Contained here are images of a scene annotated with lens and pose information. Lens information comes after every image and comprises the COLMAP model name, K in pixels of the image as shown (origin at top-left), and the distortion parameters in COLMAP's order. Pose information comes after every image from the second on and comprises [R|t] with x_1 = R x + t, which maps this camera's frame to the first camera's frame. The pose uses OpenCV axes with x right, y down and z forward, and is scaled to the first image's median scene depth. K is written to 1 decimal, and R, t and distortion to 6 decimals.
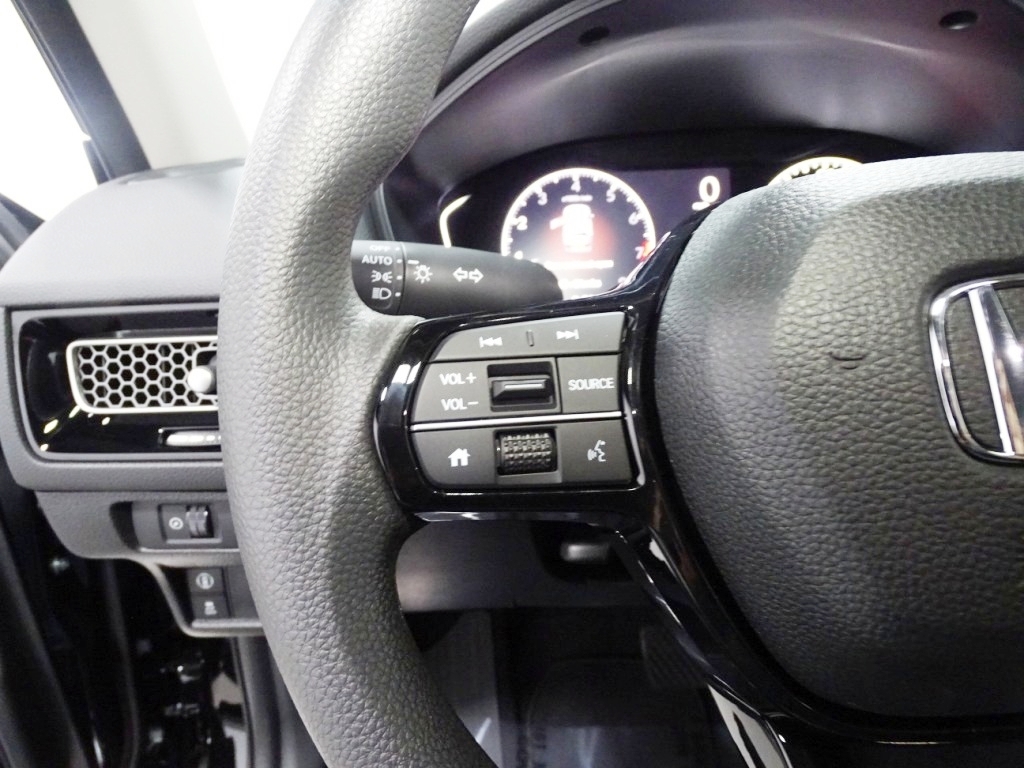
lens RADIAL K [[755.7, 0, 512.0], [0, 755.7, 384.0], [0, 0, 1]] dist [-0.012446, 0.004262]
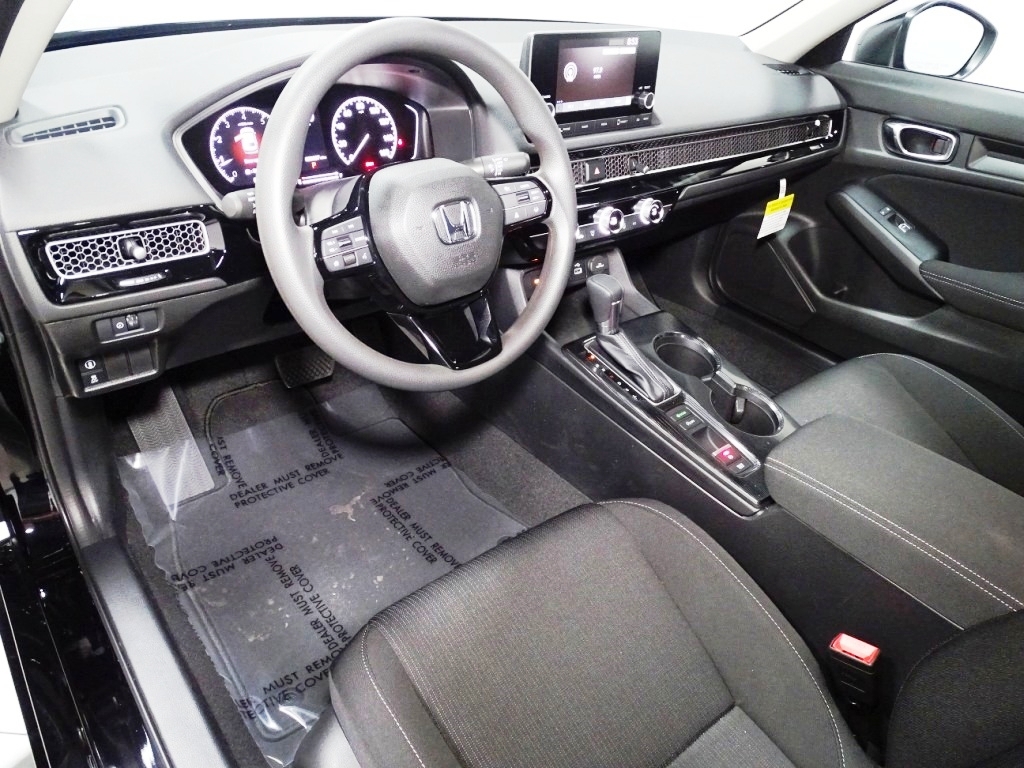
lens RADIAL K [[720.7, 0, 535.9], [0, 720.7, 384.1], [0, 0, 1]] dist [-0.004760, -0.001640]
pose [[0.757692, -0.266875, 0.595551, -0.608227], [0.077345, 0.942854, 0.324105, -0.160090], [-0.648013, -0.199509, 0.735034, -0.915978]]
